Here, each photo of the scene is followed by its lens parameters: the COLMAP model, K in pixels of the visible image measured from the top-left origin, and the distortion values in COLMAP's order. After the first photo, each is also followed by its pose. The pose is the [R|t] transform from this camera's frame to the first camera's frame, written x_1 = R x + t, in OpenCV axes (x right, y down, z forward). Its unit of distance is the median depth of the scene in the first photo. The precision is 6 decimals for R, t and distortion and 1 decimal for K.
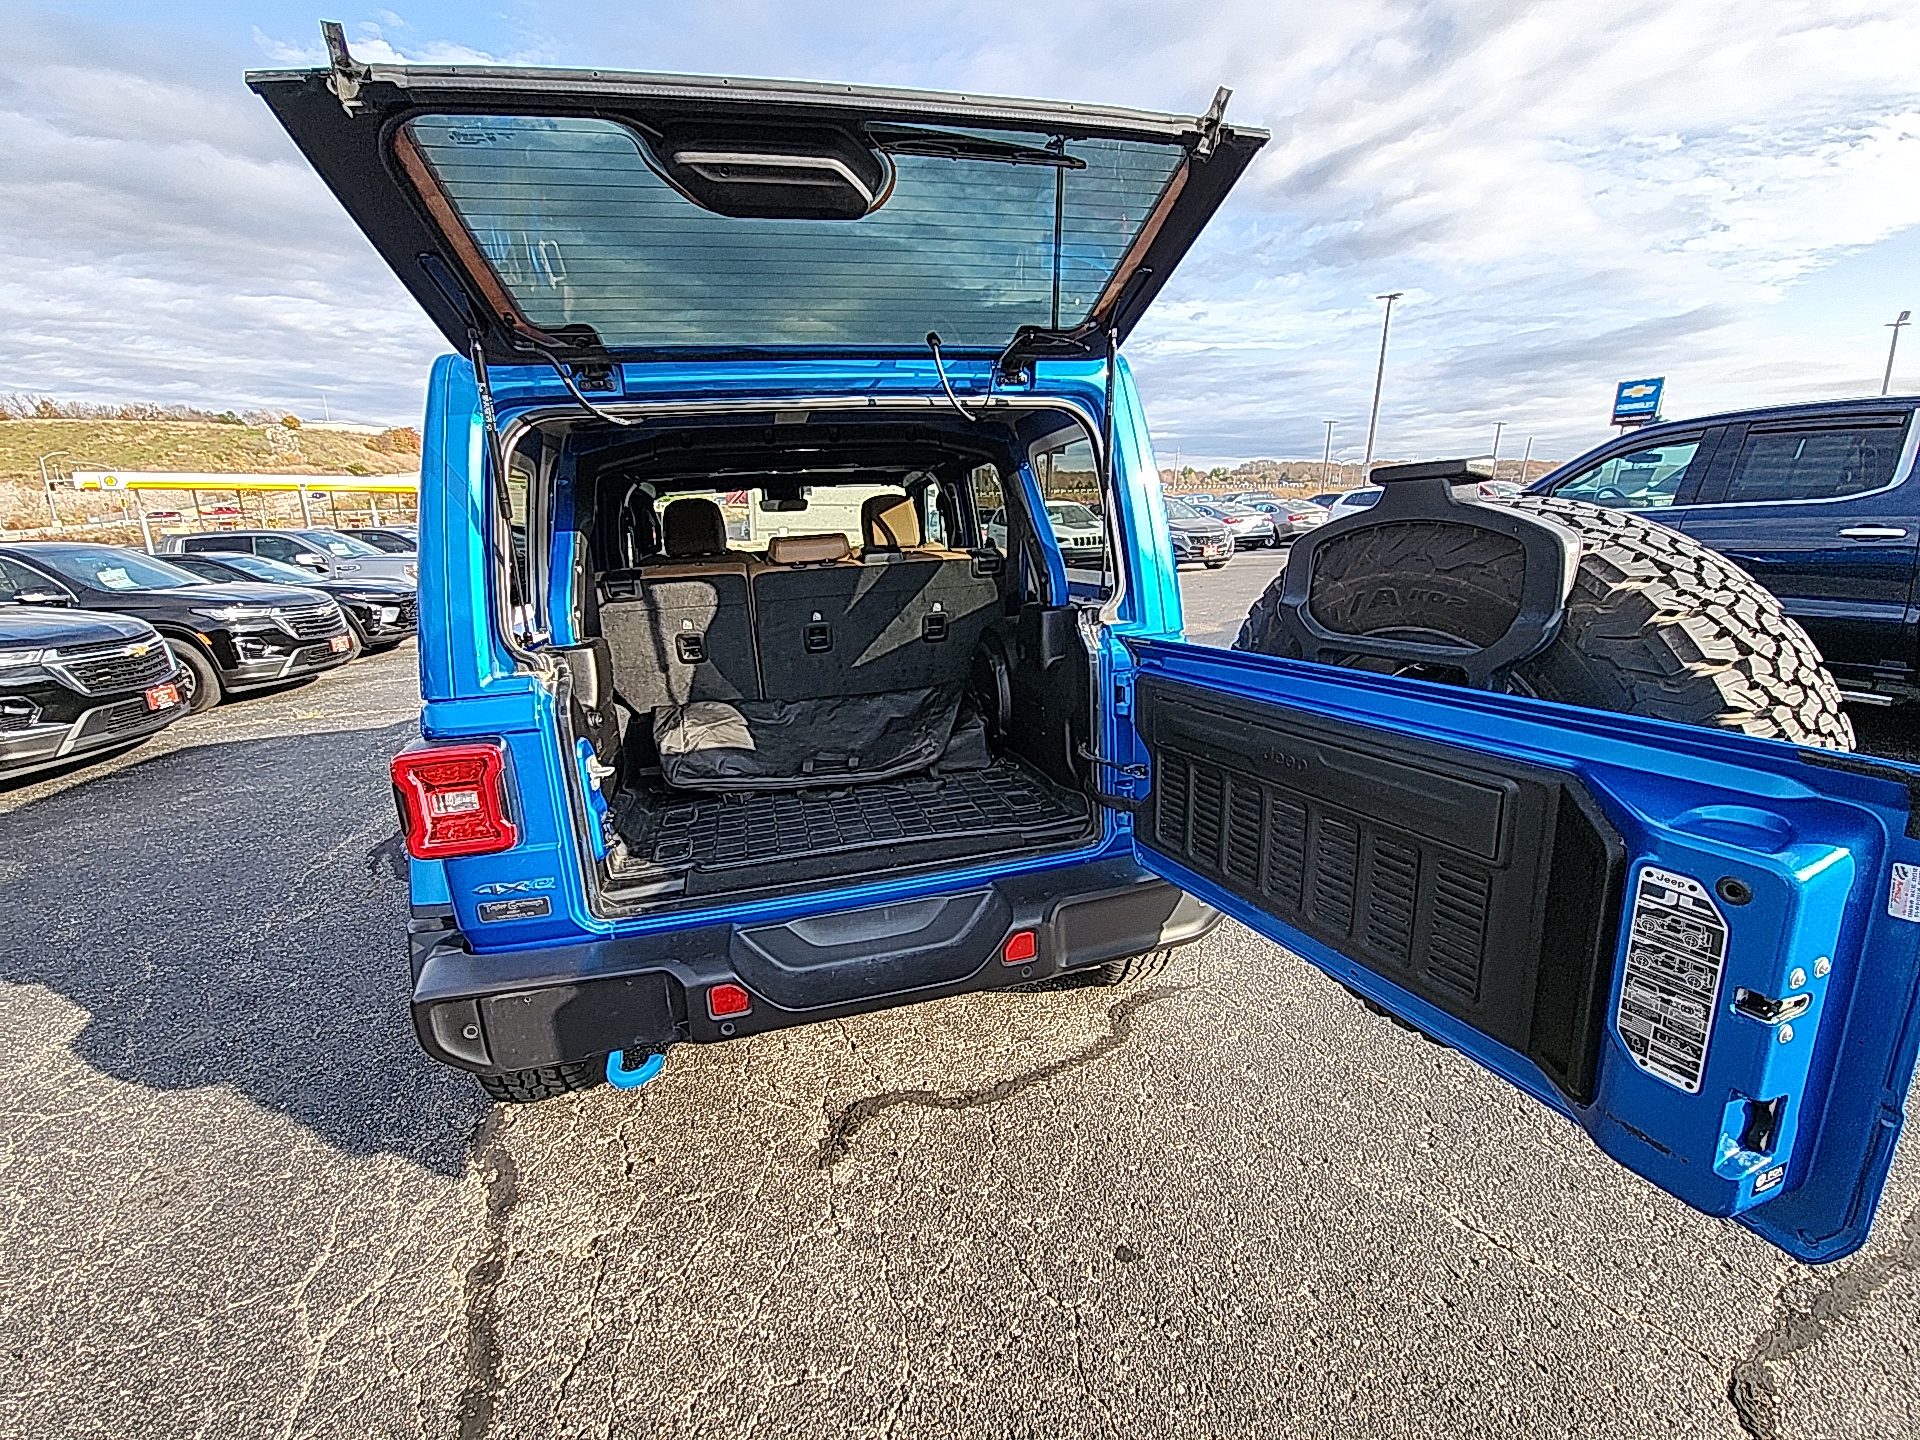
lens RADIAL K [[771.1, 0, 946.6], [0, 771.1, 707.7], [0, 0, 1]] dist [0.012502, -0.009695]
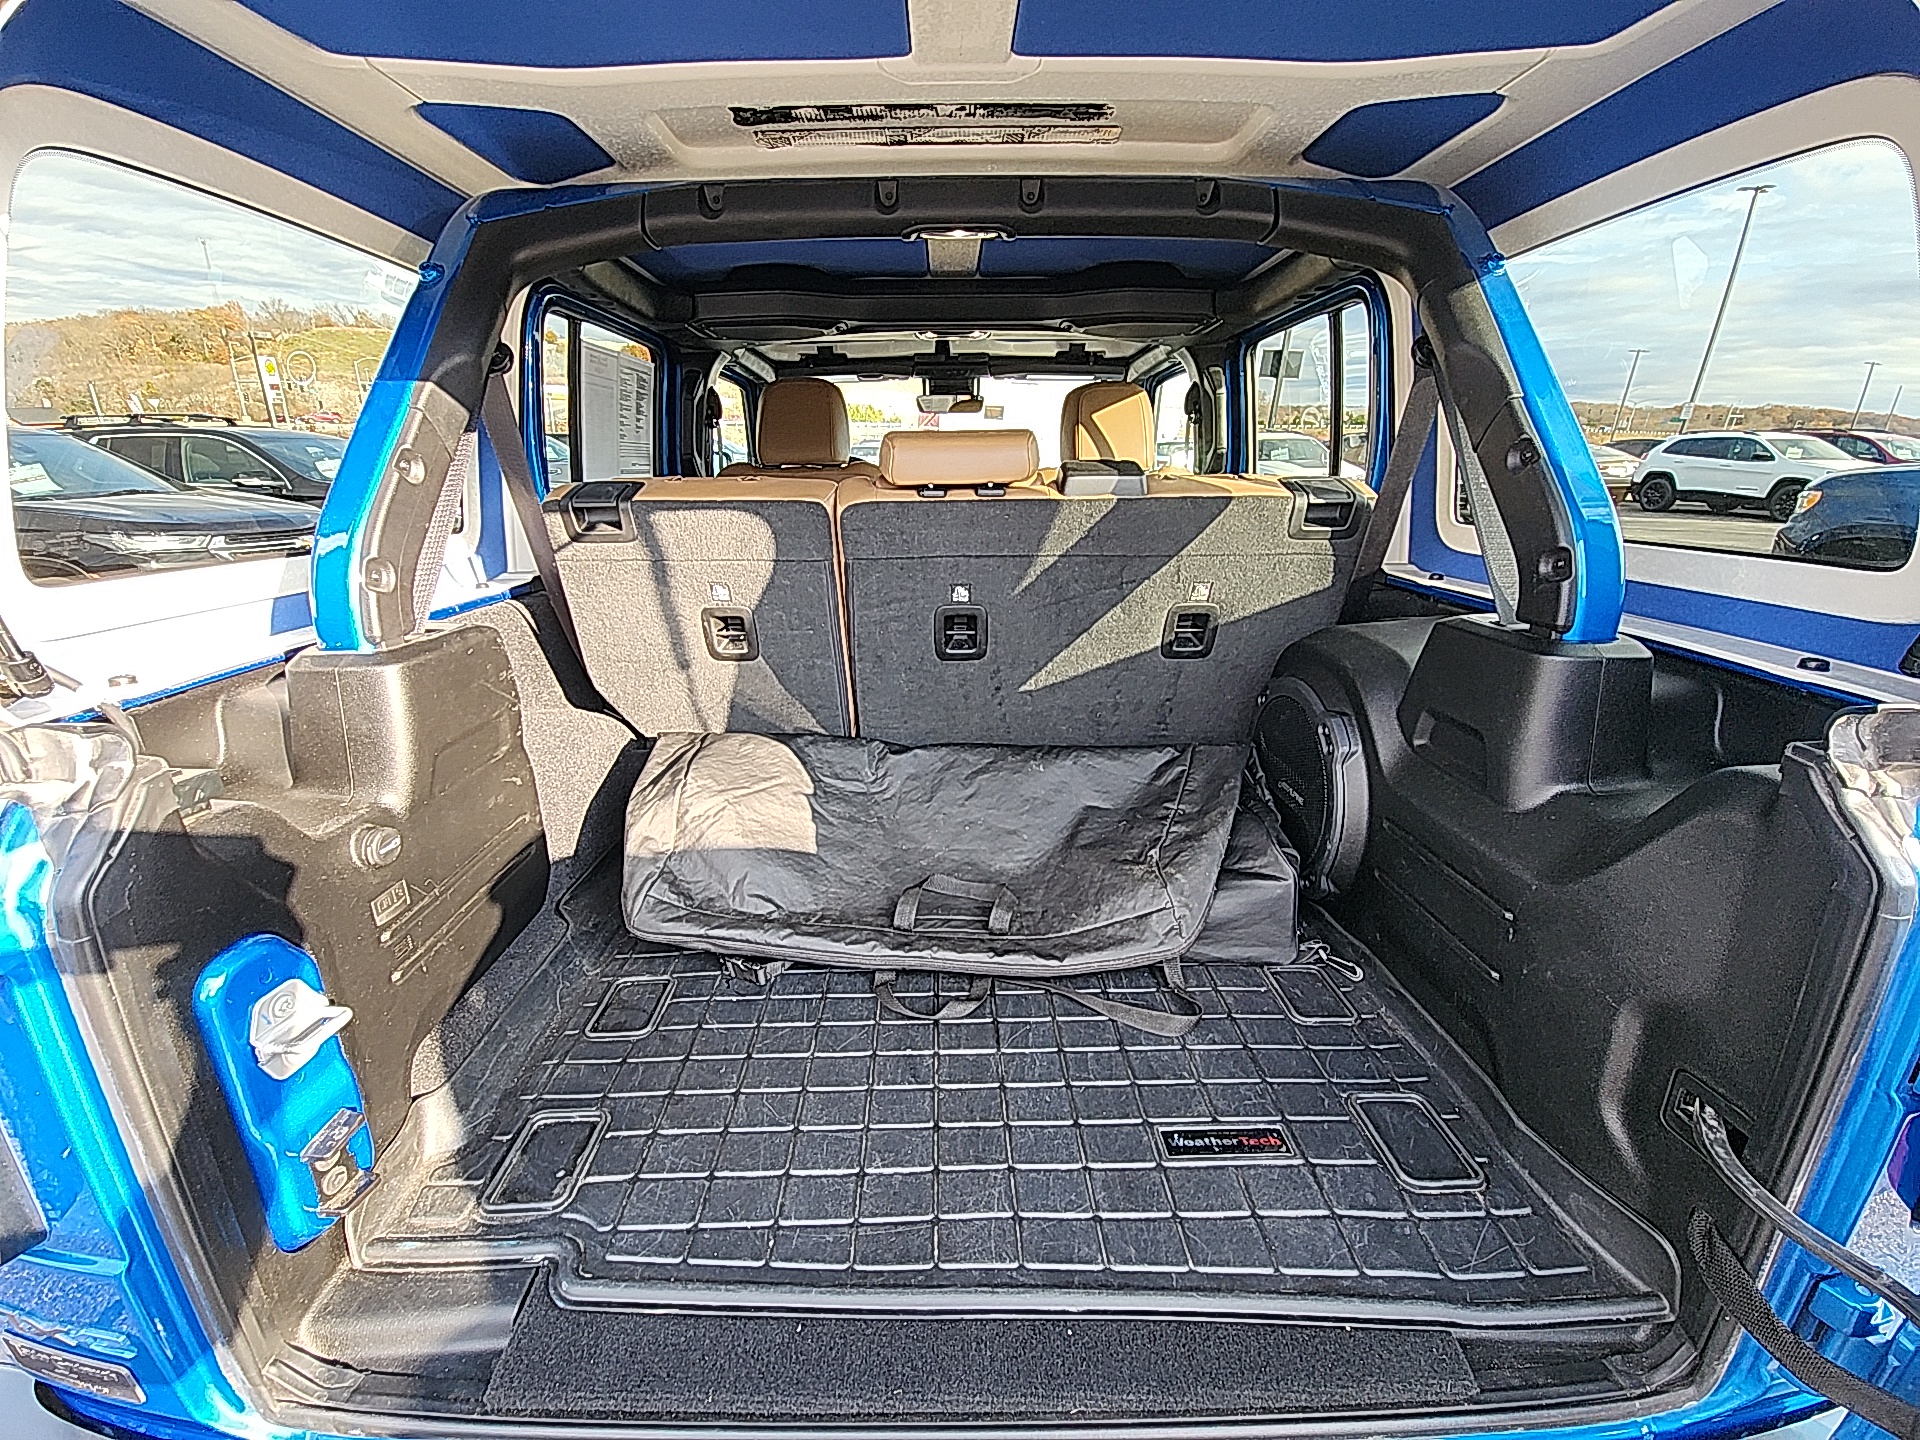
lens RADIAL K [[771.1, 0, 944.0], [0, 771.1, 703.8], [0, 0, 1]] dist [0.012502, -0.009695]
pose [[0.971845, 0.113335, -0.206574, -0.064051], [-0.096158, 0.991160, 0.091405, -0.090641], [0.215107, -0.068968, 0.974152, 0.486204]]
